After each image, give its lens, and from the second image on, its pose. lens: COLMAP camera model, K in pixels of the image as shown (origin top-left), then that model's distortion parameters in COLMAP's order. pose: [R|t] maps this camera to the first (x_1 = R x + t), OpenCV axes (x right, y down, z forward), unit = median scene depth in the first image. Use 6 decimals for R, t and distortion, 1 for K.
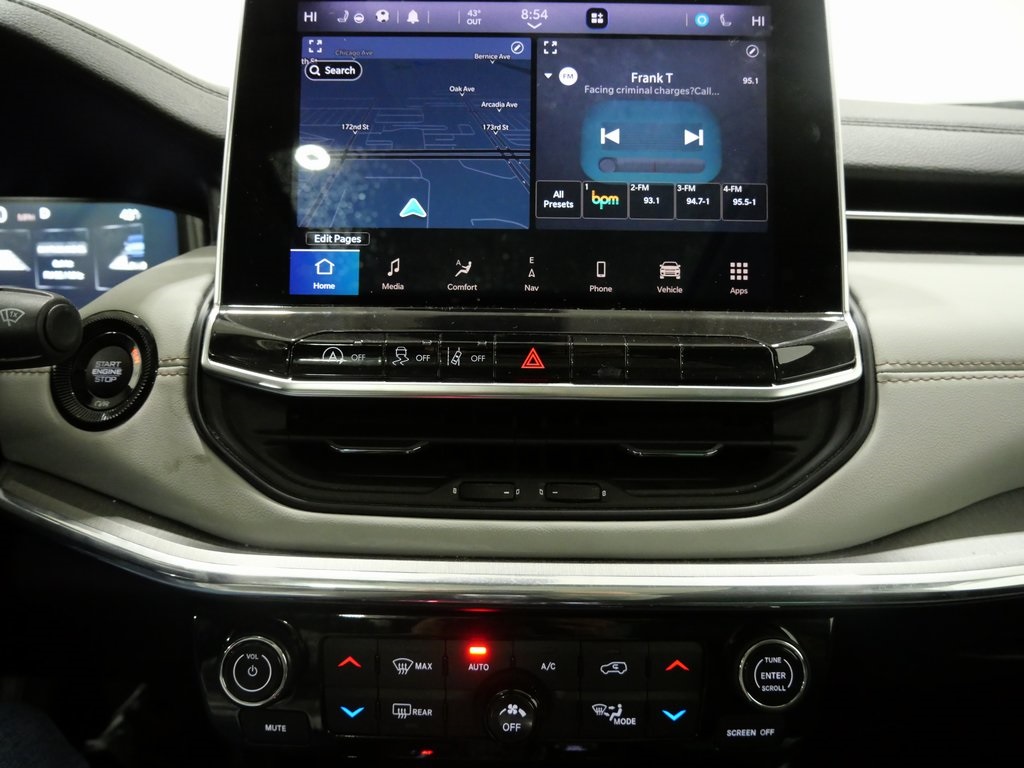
lens RADIAL K [[754.4, 0, 509.9], [0, 754.4, 382.1], [0, 0, 1]] dist [-0.038203, 0.004926]
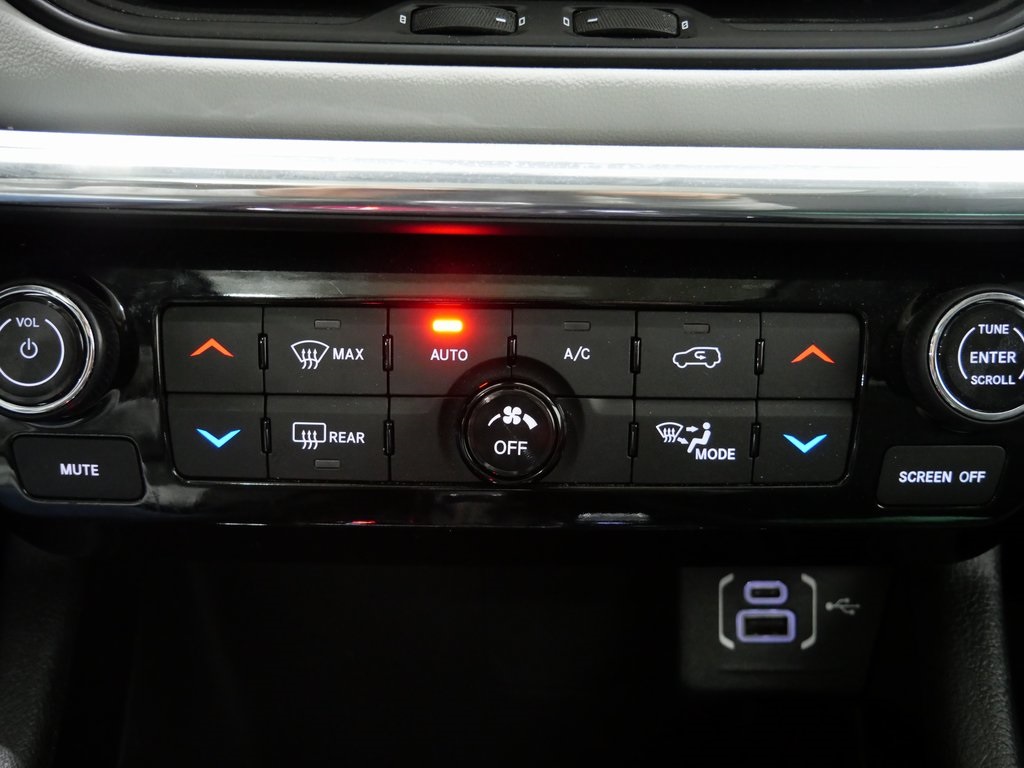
lens RADIAL K [[1192.5, 0, 505.3], [0, 1192.5, 384.1], [0, 0, 1]] dist [-0.017640, 0.000000]
pose [[0.999953, 0.000212, 0.009715, -0.008848], [-0.001508, 0.991029, 0.133636, 0.269602], [-0.009600, -0.133644, 0.990983, 0.131444]]
